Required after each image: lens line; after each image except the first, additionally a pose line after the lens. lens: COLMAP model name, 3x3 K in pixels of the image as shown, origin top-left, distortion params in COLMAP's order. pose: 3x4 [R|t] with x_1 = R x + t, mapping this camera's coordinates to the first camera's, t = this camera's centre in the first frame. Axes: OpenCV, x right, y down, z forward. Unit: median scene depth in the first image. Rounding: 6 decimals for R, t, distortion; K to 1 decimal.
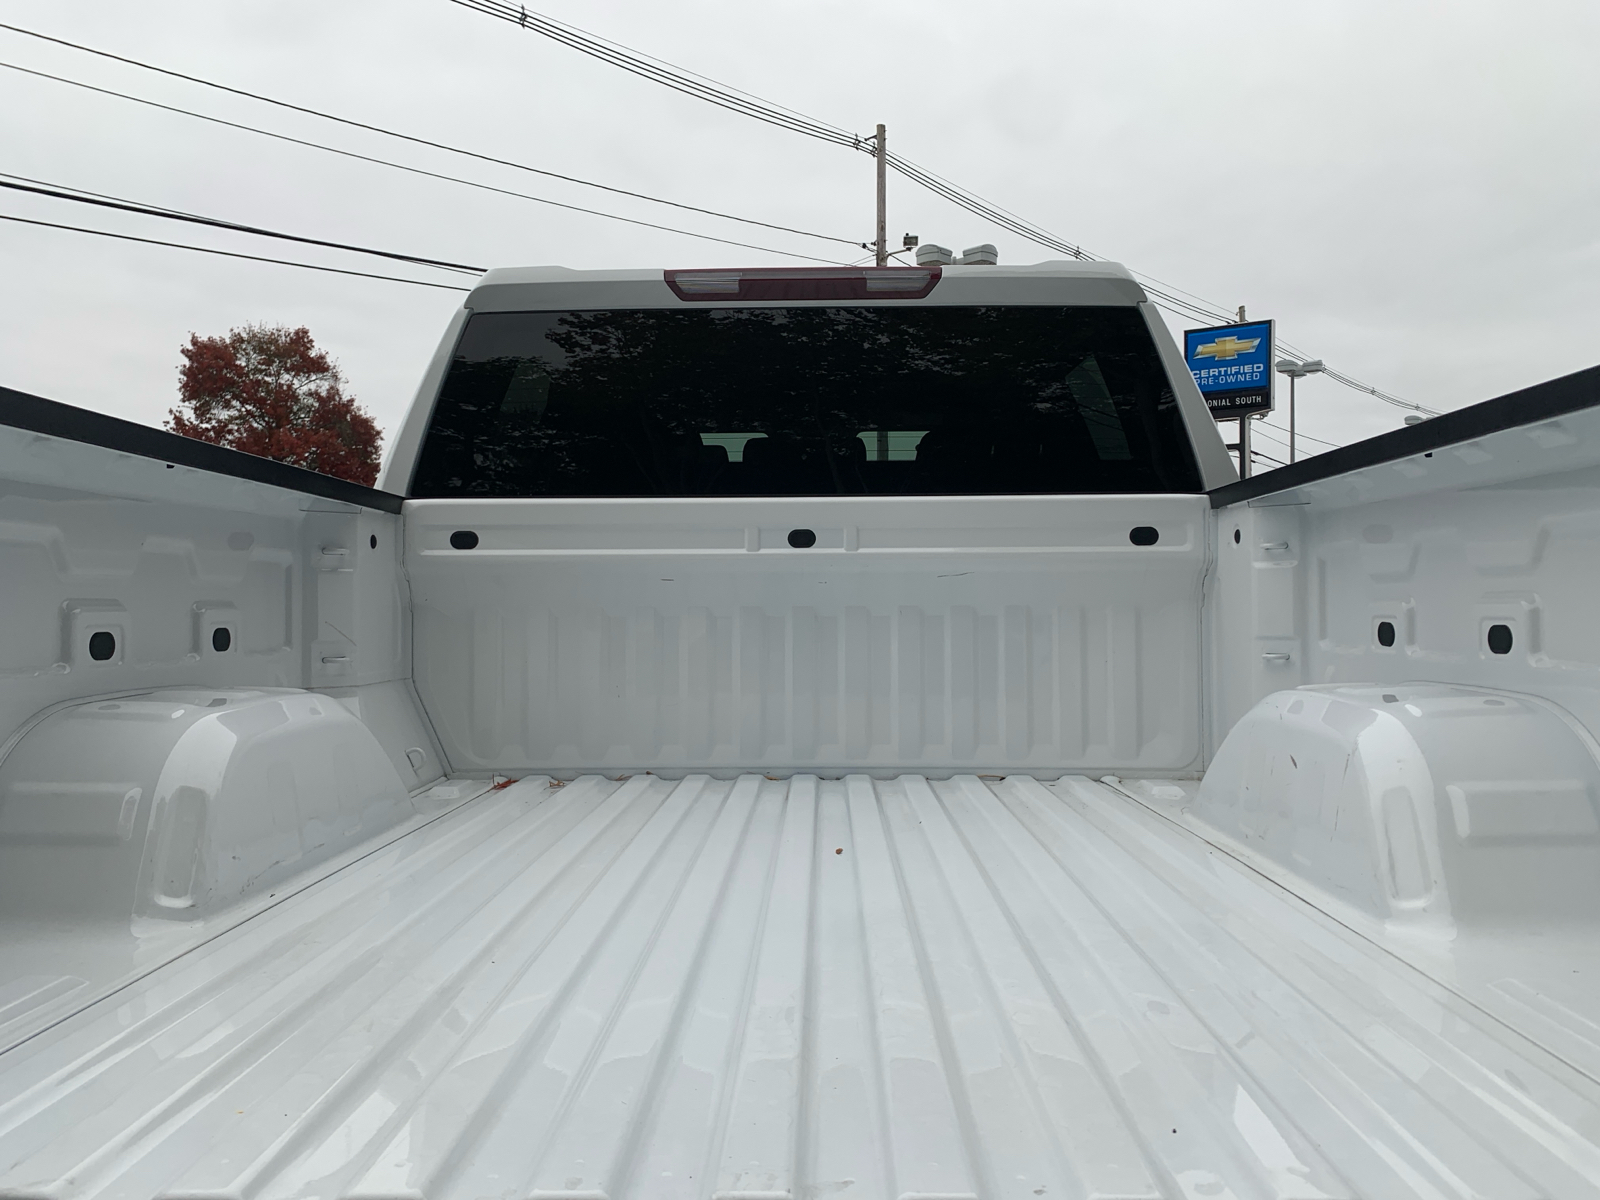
lens RADIAL K [[1210.8, 0, 799.9], [0, 1210.8, 593.6], [0, 0, 1]] dist [0.036445, -0.057290]
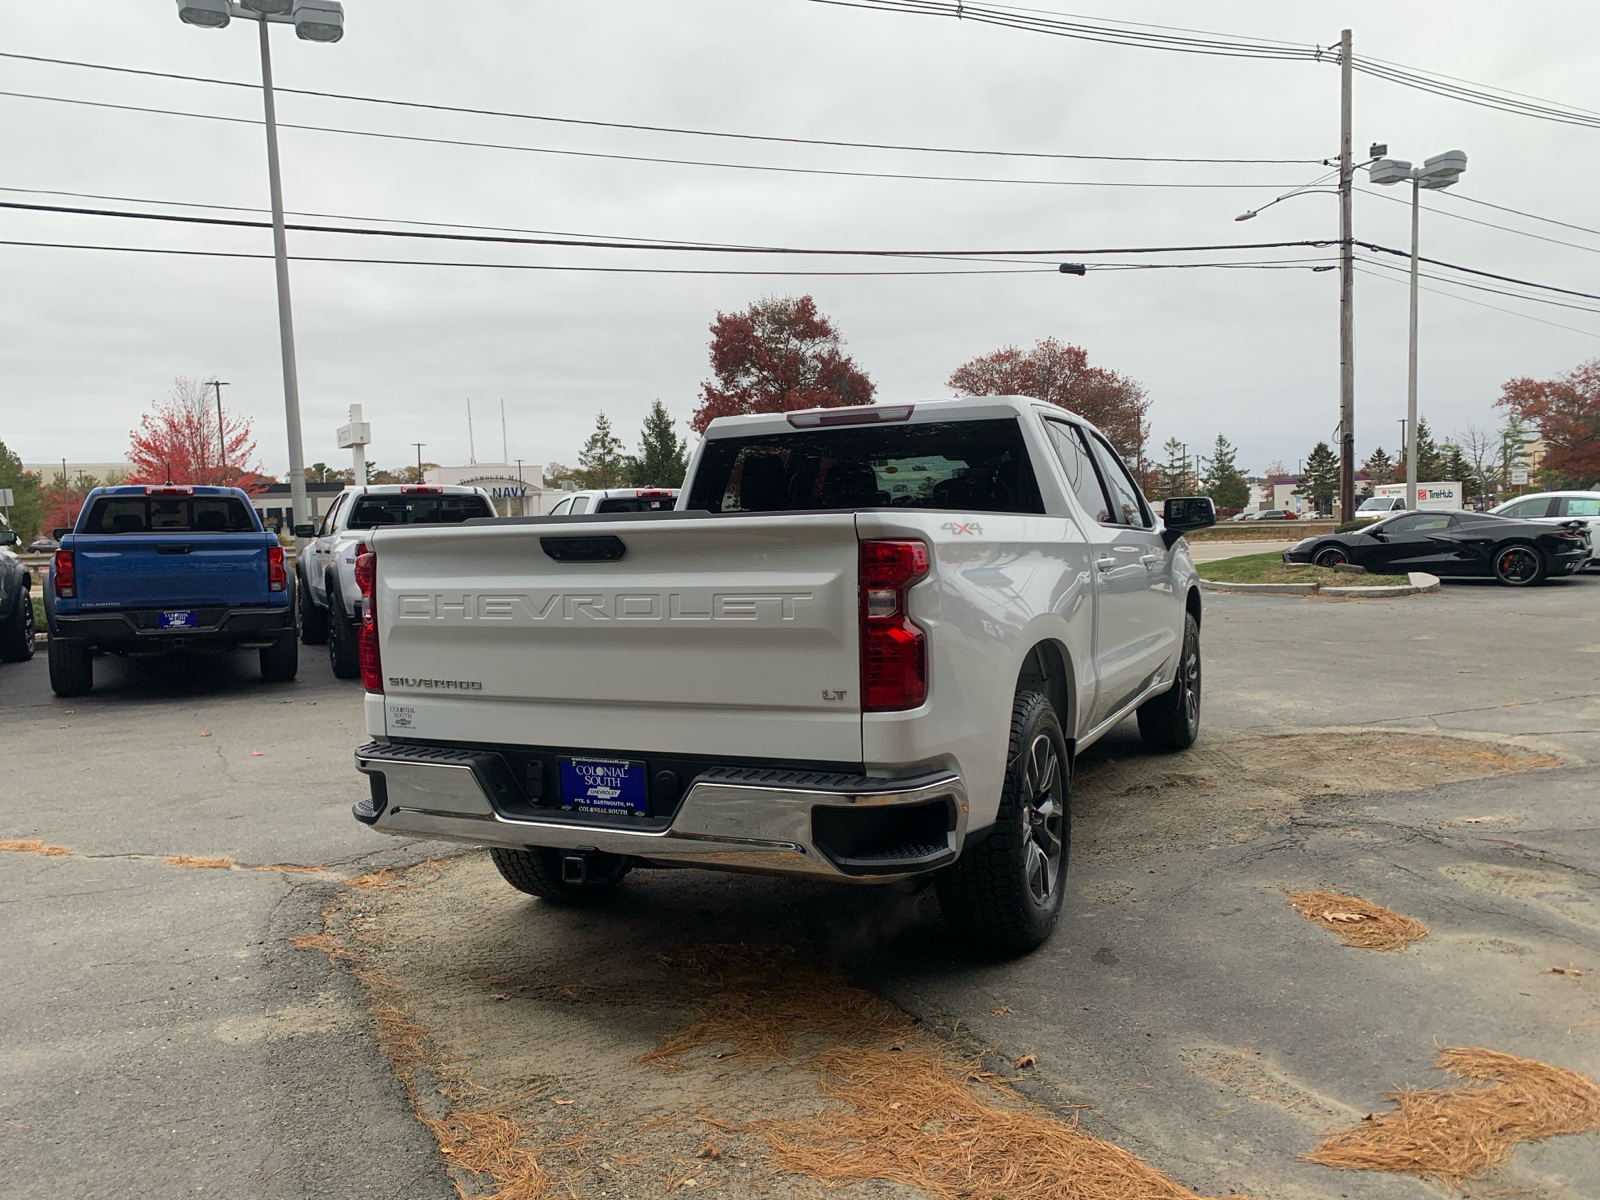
lens RADIAL K [[1210.8, 0, 779.9], [0, 1210.8, 624.0], [0, 0, 1]] dist [0.036445, -0.057290]
pose [[0.909648, 0.007732, -0.415307, 0.054236], [0.025352, 0.996929, 0.074090, -0.004772], [0.414605, -0.077925, 0.906659, -0.066362]]
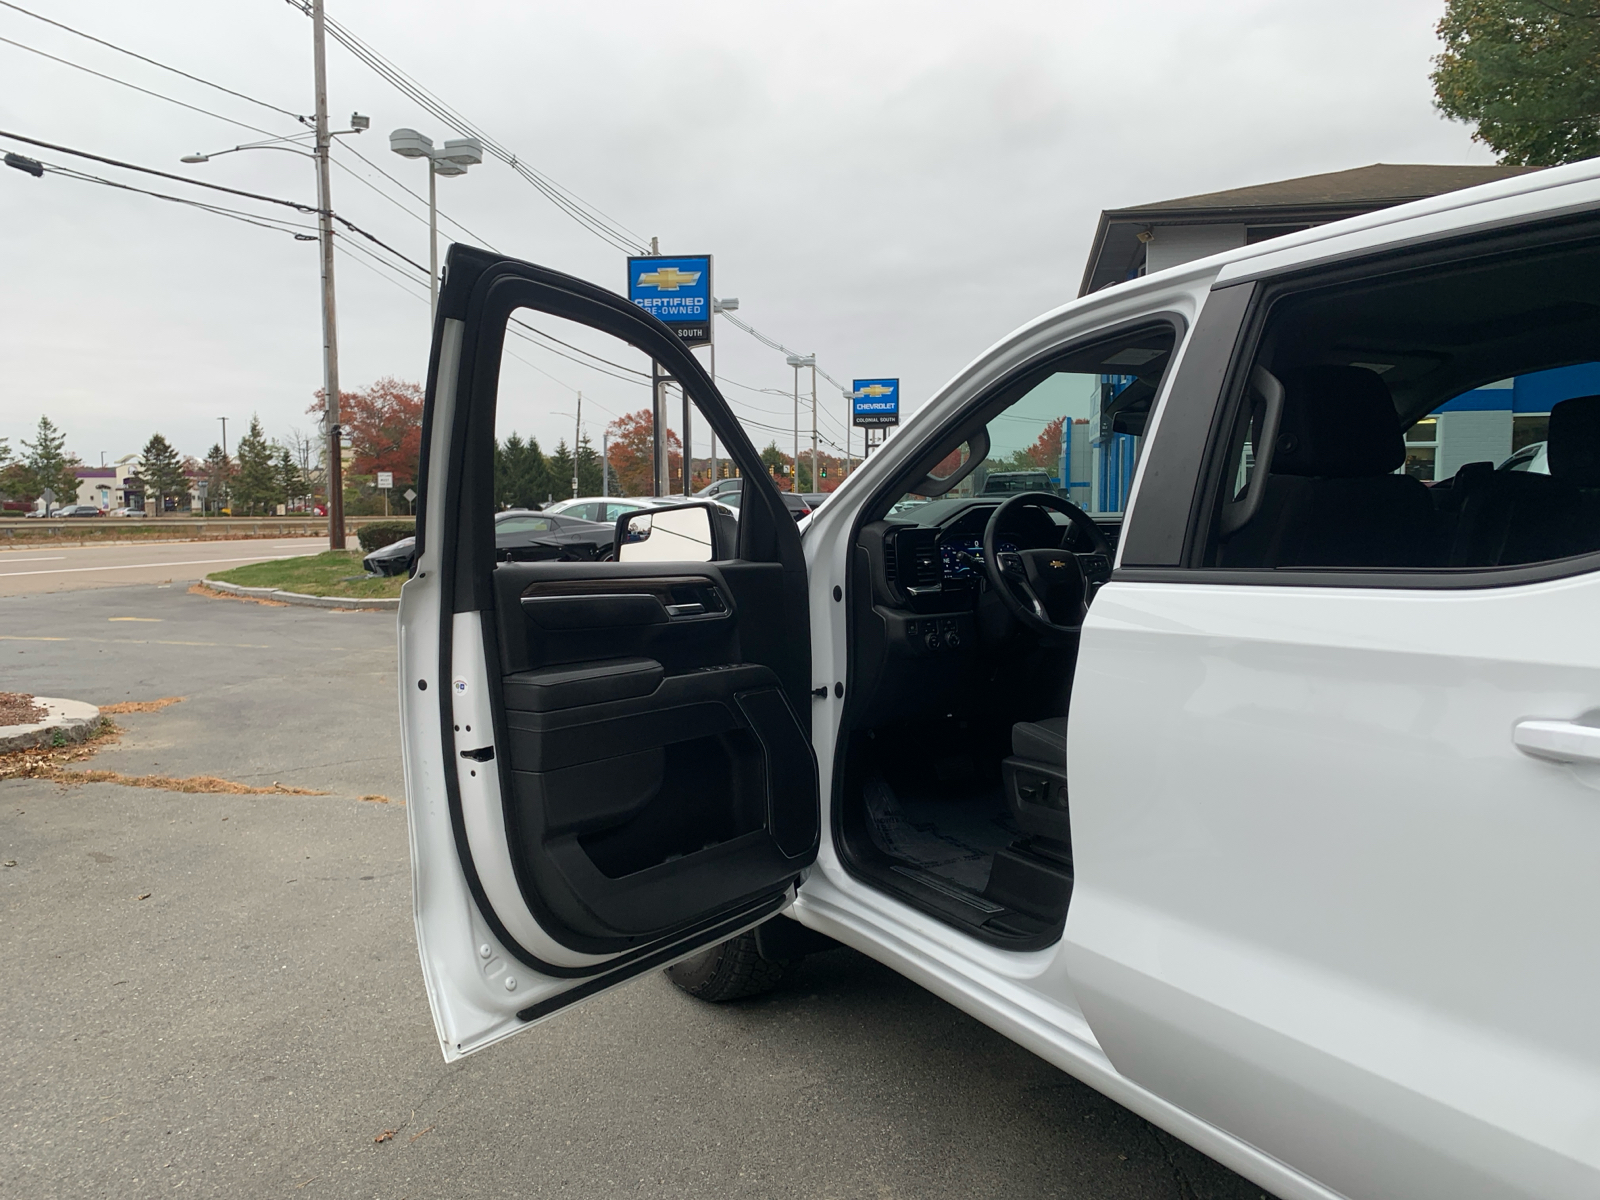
lens RADIAL K [[1210.8, 0, 778.9], [0, 1210.8, 582.6], [0, 0, 1]] dist [0.036445, -0.057290]
pose [[0.873434, -0.032276, 0.485873, -0.069127], [0.005037, 0.998346, 0.057264, -0.007209], [-0.486917, -0.047568, 0.872152, 0.063874]]
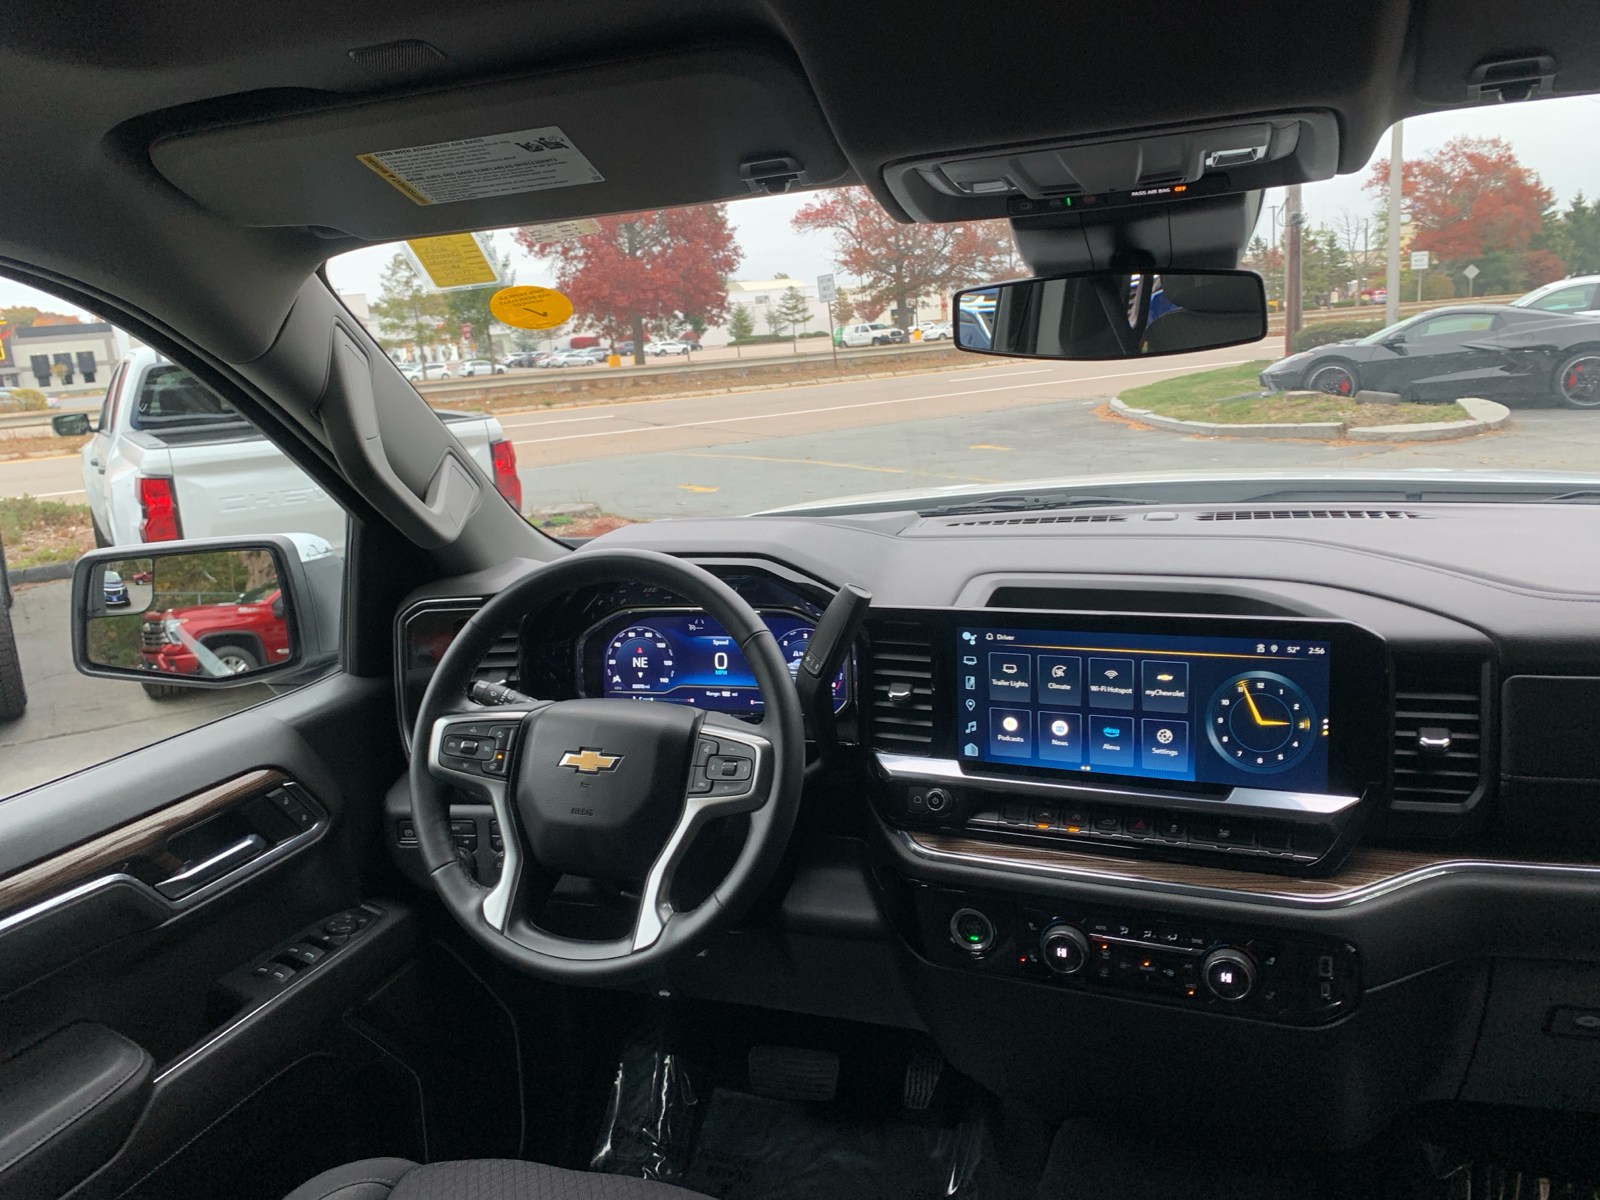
lens RADIAL K [[1210.8, 0, 785.2], [0, 1210.8, 571.6], [0, 0, 1]] dist [0.036445, -0.057290]
pose [[0.948908, -0.009506, -0.315411, 0.003192], [0.071549, 0.979994, 0.185719, -0.013851], [0.307336, -0.198797, 0.930604, 0.100153]]
